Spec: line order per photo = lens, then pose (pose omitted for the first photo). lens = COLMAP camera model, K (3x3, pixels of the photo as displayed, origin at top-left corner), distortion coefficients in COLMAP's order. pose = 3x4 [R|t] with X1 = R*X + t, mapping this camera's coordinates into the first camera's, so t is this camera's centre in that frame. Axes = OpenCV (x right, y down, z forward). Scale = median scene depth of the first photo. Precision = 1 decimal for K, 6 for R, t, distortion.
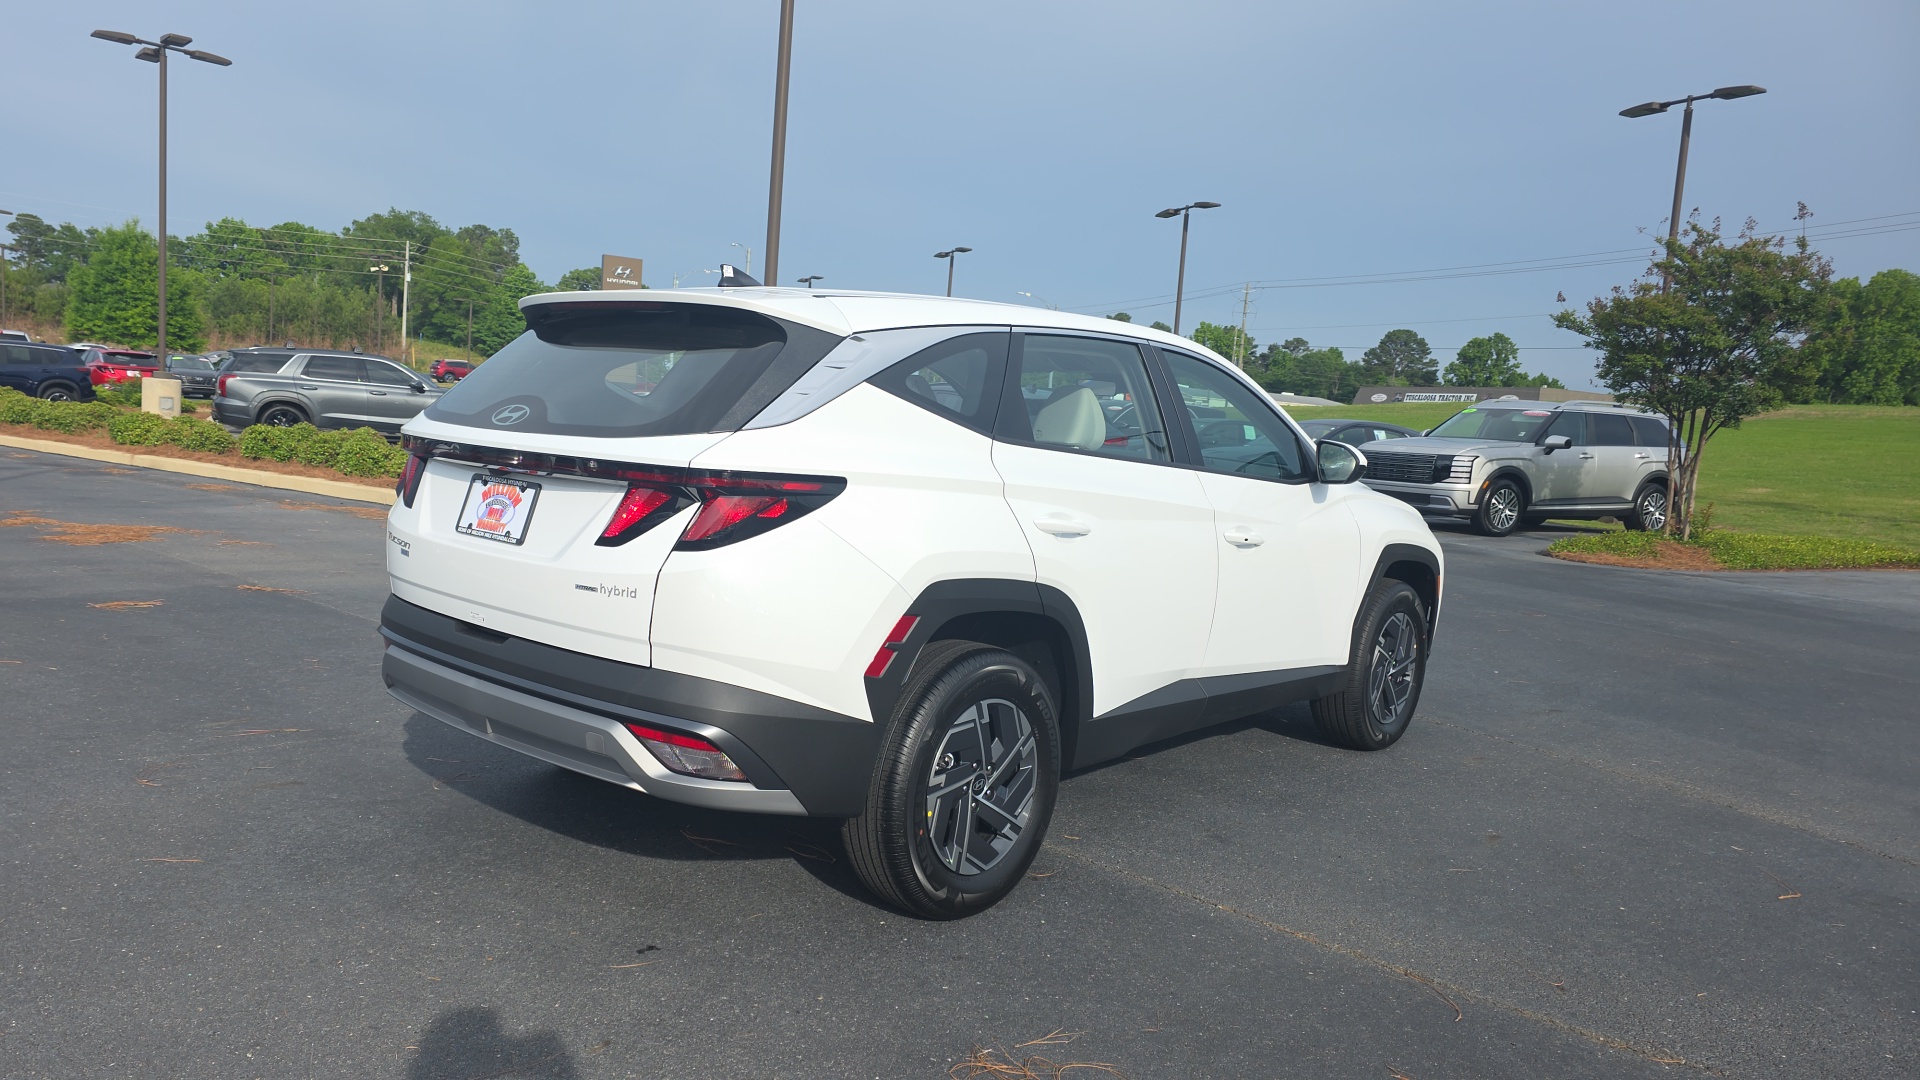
lens RADIAL K [[1306.7, 0, 916.6], [0, 1306.7, 568.0], [0, 0, 1]] dist [0.058008, -0.053023]
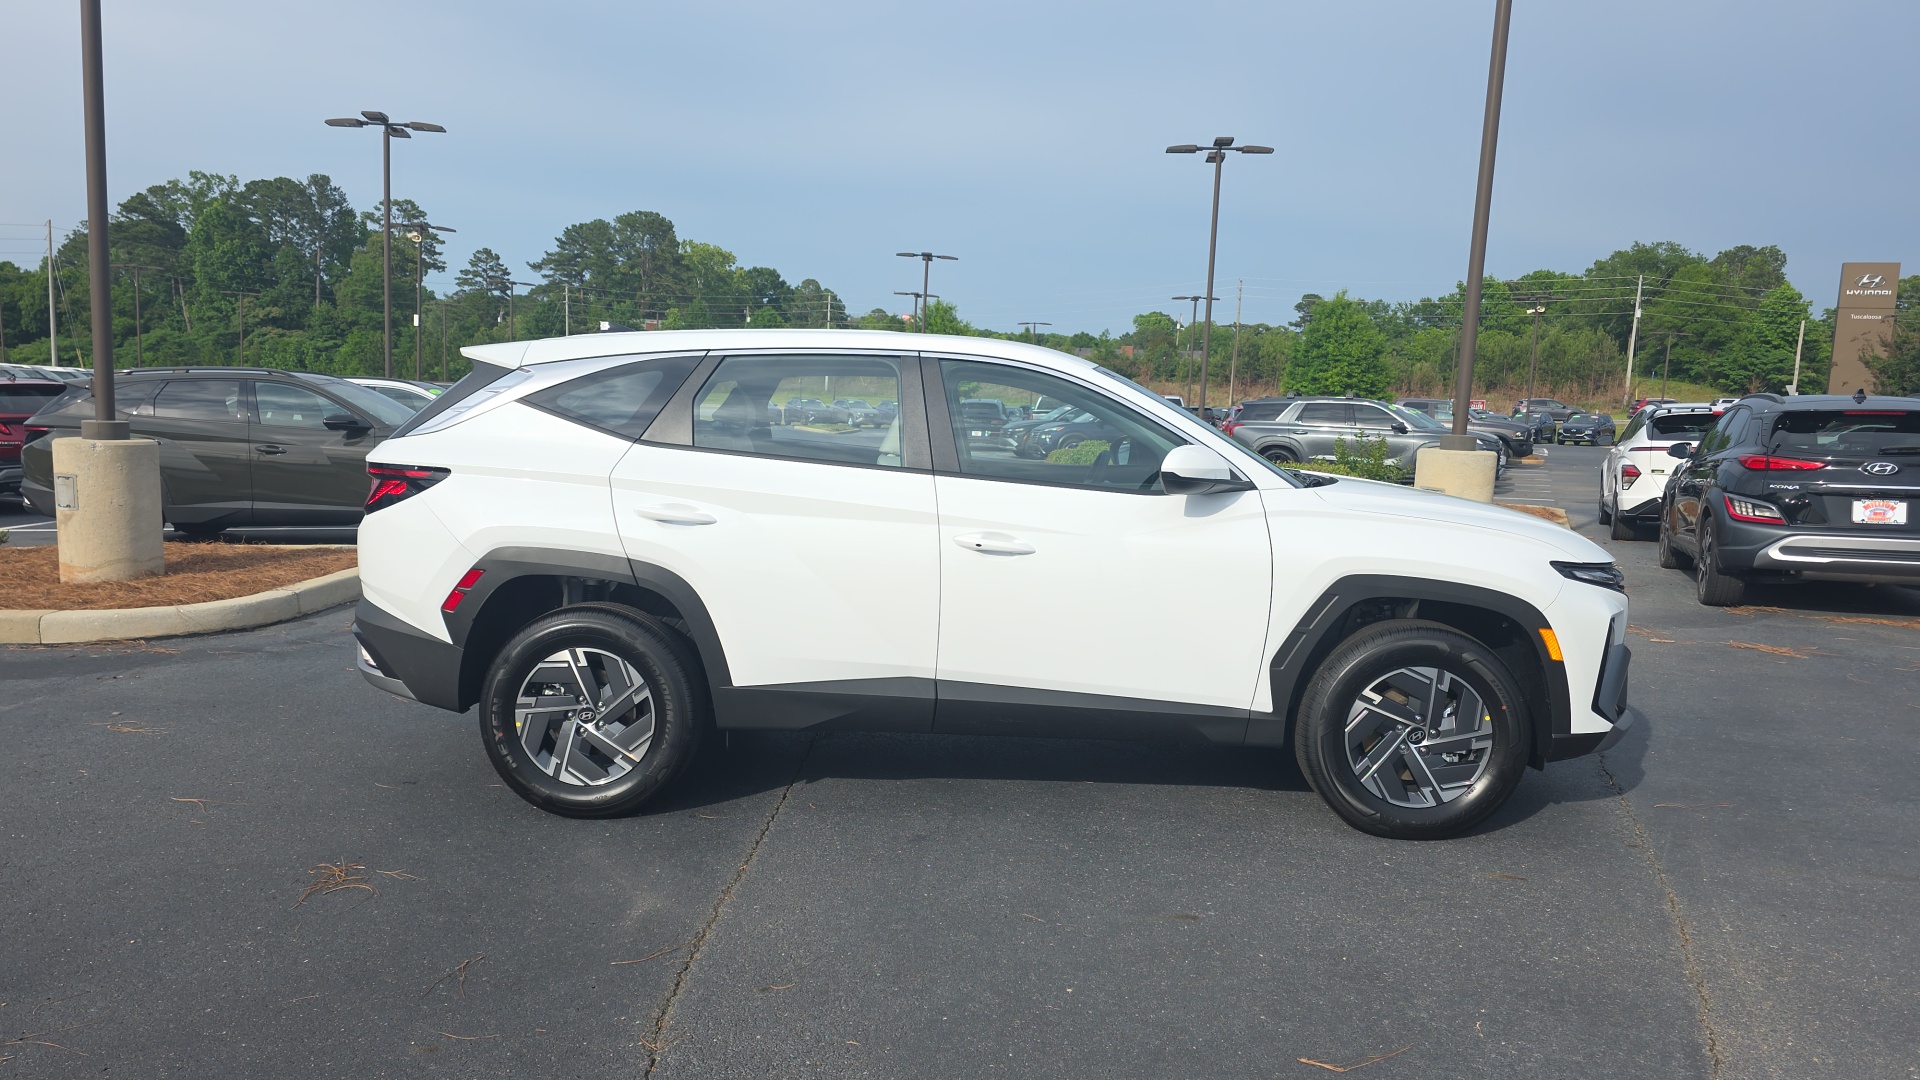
lens RADIAL K [[1346.1, 0, 957.0], [0, 1346.1, 549.2], [0, 0, 1]] dist [0.069133, -0.056441]
pose [[0.637378, 0.036744, -0.769675, 1.232035], [-0.077169, 0.996885, -0.016314, -0.000488], [0.766678, 0.069793, 0.638228, 0.414652]]
